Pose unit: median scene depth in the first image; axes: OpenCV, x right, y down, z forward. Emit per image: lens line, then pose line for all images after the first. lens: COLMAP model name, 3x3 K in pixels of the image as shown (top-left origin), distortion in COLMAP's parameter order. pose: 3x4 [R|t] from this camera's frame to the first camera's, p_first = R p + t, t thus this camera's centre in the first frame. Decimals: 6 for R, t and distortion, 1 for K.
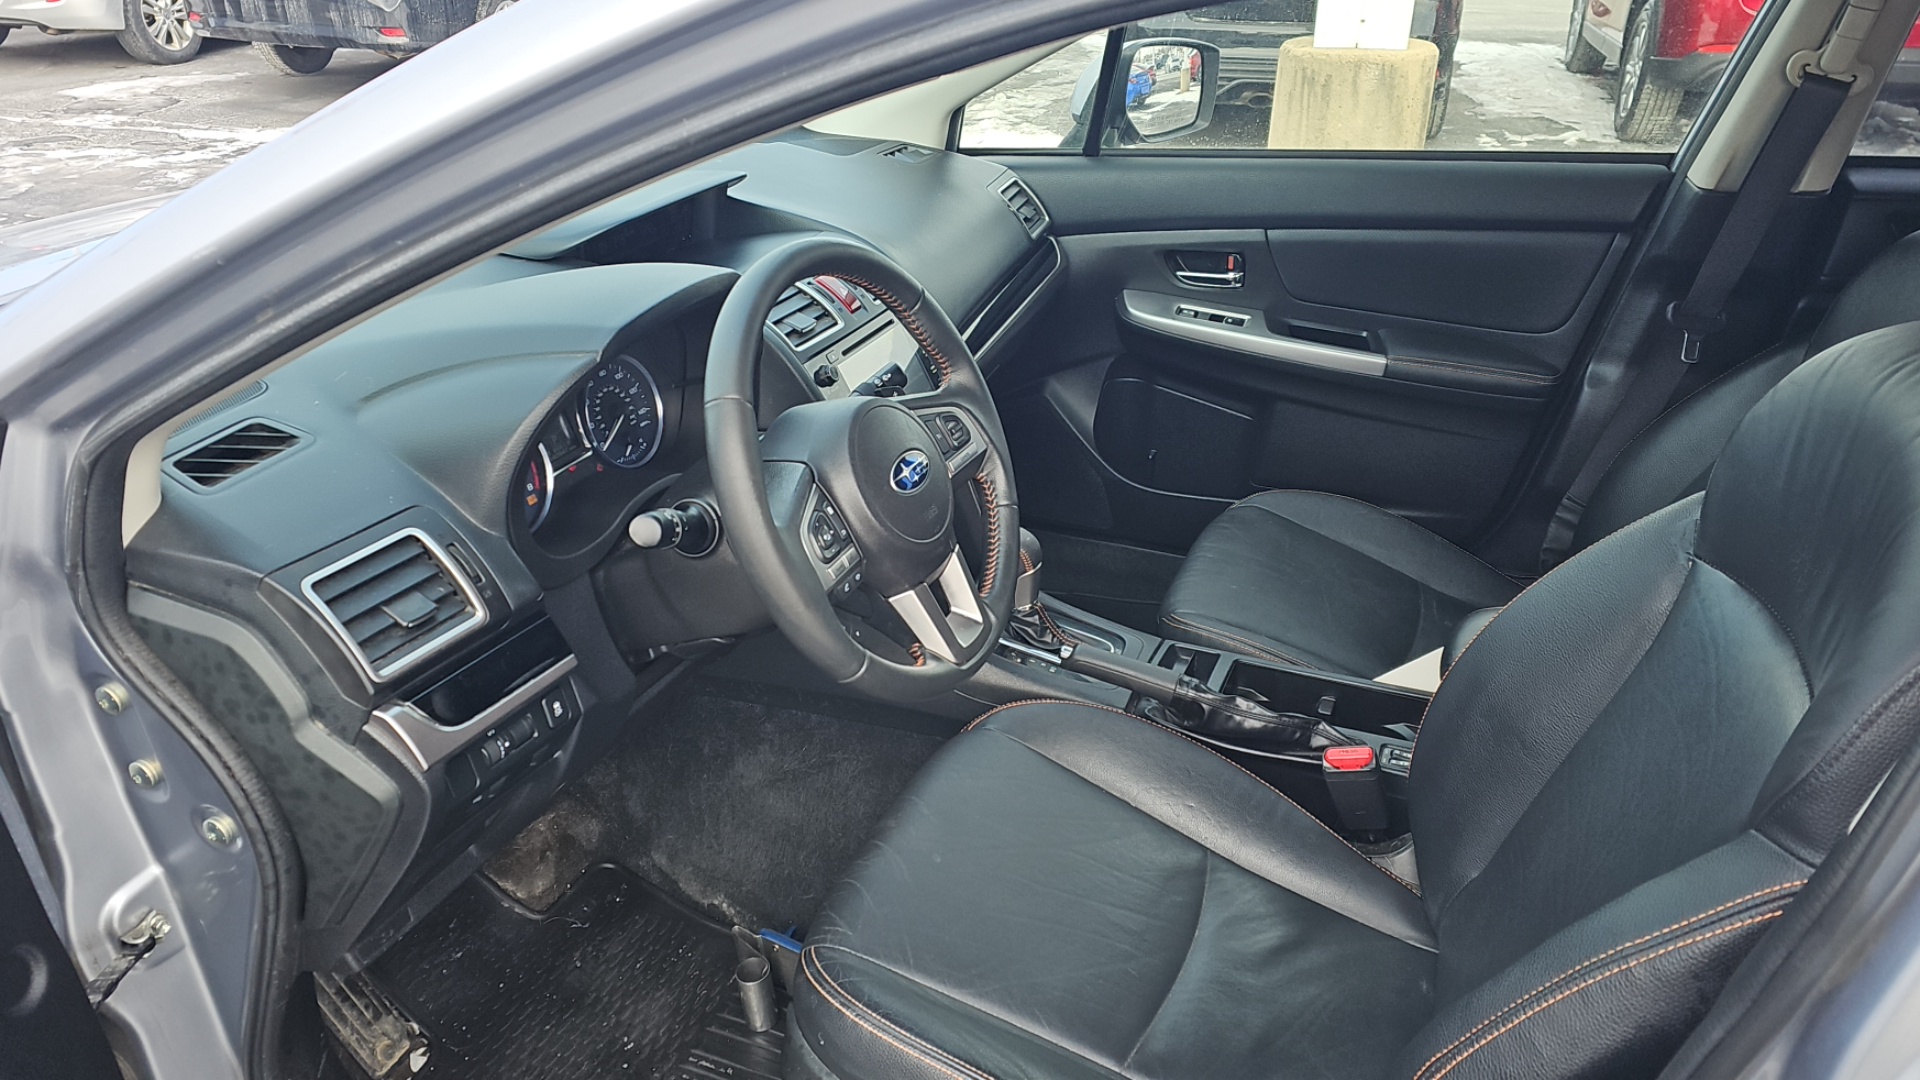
lens RADIAL K [[1394.5, 0, 954.7], [0, 1394.5, 540.3], [0, 0, 1]] dist [0.063588, -0.044992]
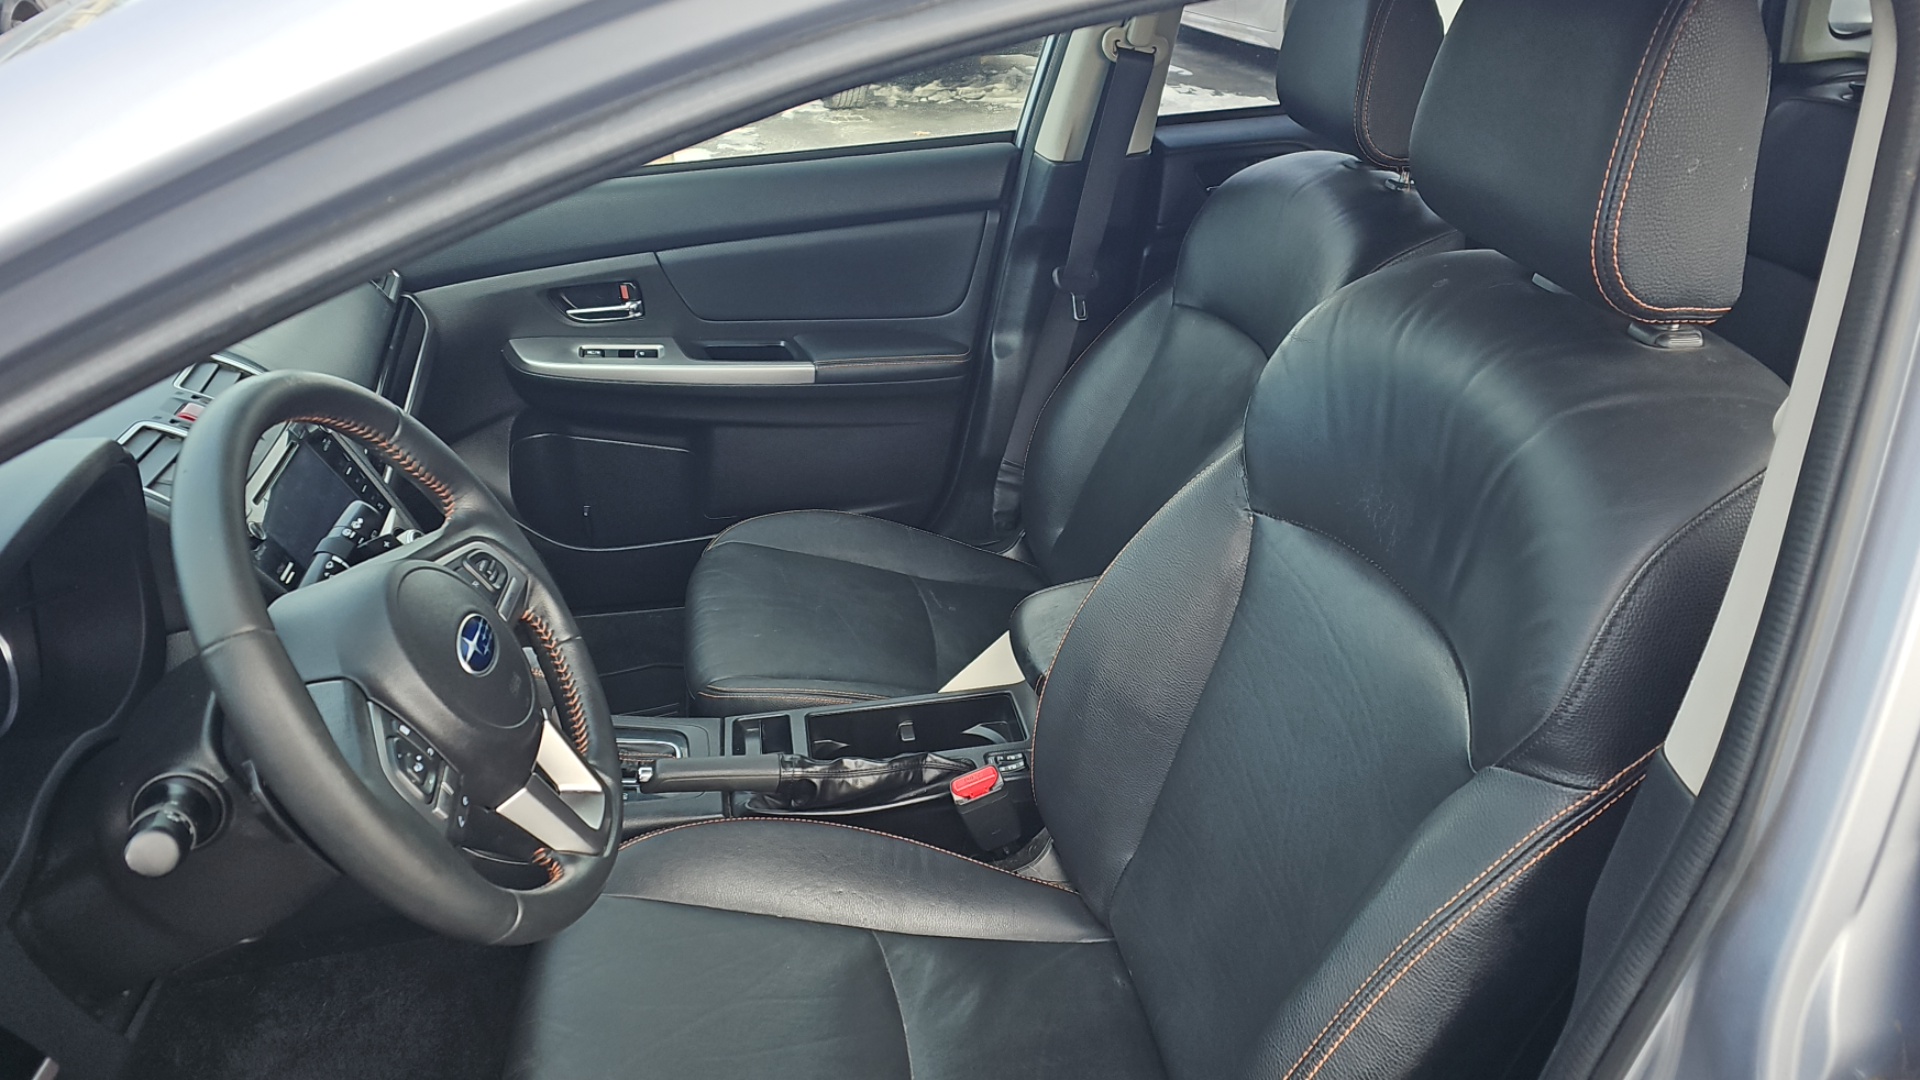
lens RADIAL K [[1363.7, 0, 970.6], [0, 1363.7, 546.5], [0, 0, 1]] dist [0.086209, -0.066557]
pose [[0.832419, -0.257003, 0.490946, -0.124023], [0.245902, 0.965259, 0.088362, -0.075694], [-0.496600, 0.047170, 0.866697, 0.141288]]
